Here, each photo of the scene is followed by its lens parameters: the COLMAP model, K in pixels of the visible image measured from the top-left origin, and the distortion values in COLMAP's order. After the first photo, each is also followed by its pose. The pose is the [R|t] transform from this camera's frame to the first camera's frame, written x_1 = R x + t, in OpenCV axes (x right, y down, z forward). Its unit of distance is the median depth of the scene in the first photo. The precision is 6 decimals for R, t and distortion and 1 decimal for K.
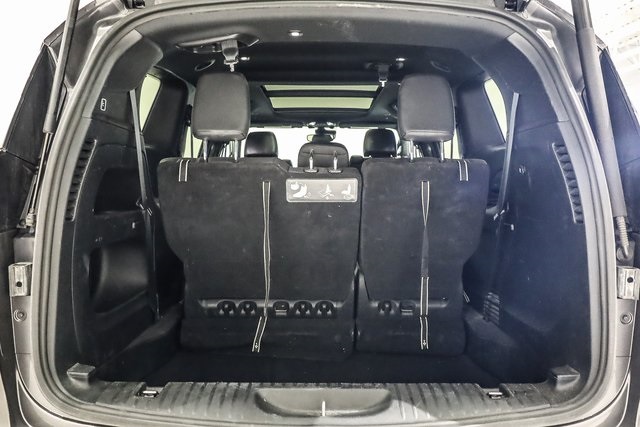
lens RADIAL K [[503.4, 0, 317.8], [0, 503.4, 213.1], [0, 0, 1]] dist [-0.003382, 0.000518]
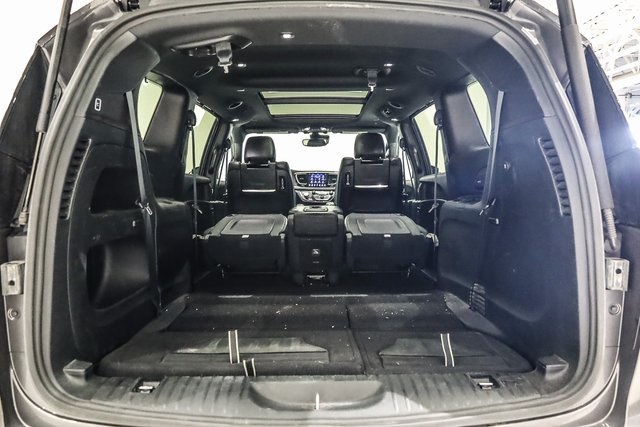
lens RADIAL K [[442.0, 0, 320.0], [0, 442.0, 214.7], [0, 0, 1]] dist [-0.001481, 0.004194]
pose [[0.999883, -0.011097, 0.010509, 0.010224], [0.011051, 0.999929, 0.004366, 0.007634], [-0.010557, -0.004249, 0.999935, 0.102516]]
